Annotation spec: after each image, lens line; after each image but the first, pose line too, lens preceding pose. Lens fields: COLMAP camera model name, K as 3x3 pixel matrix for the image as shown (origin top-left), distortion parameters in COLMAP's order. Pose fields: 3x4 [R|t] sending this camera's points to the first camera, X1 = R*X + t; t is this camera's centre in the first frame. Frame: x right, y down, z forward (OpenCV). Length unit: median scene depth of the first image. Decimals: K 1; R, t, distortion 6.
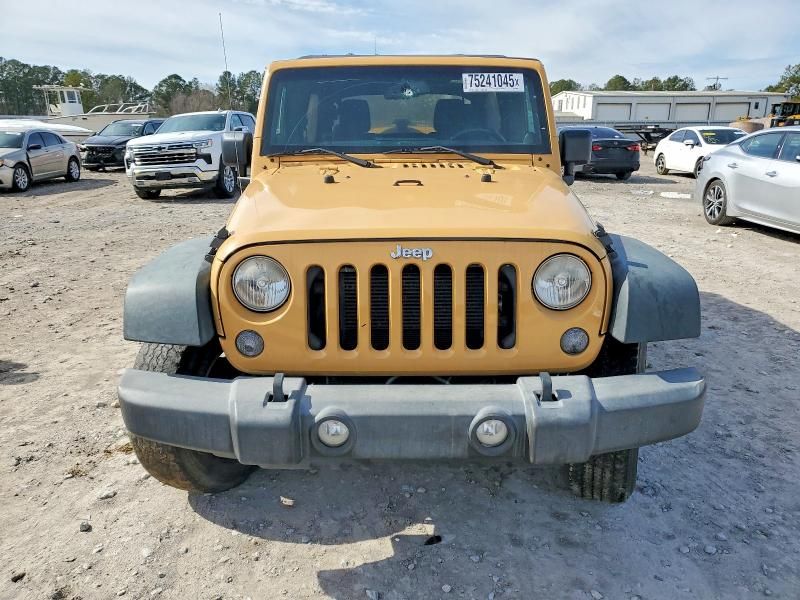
lens RADIAL K [[617.4, 0, 398.3], [0, 617.4, 297.0], [0, 0, 1]] dist [0.002690, 0.018721]
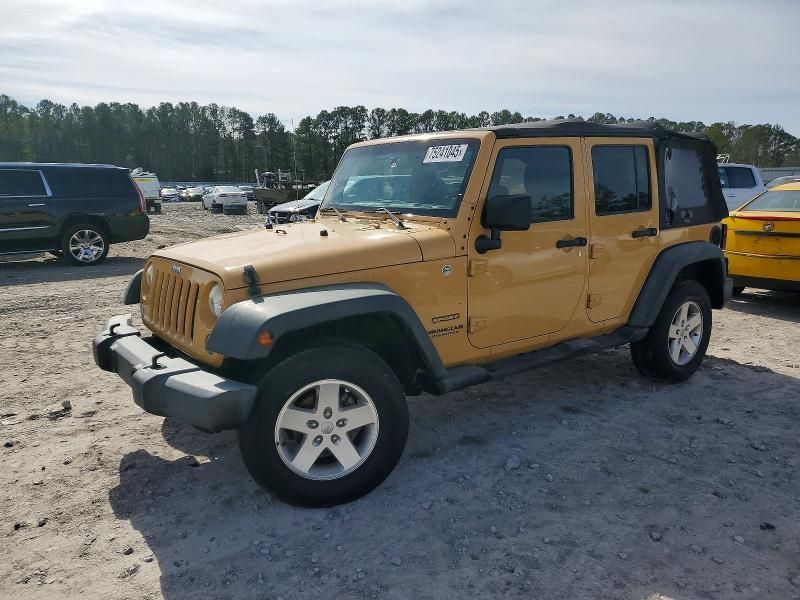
lens RADIAL K [[617.4, 0, 397.4], [0, 617.4, 303.0], [0, 0, 1]] dist [0.002690, 0.018721]
pose [[0.604430, 0.147729, -0.782842, 1.452797], [-0.201026, 0.979140, 0.029561, -0.136354], [0.770878, 0.139504, 0.621519, 0.382003]]
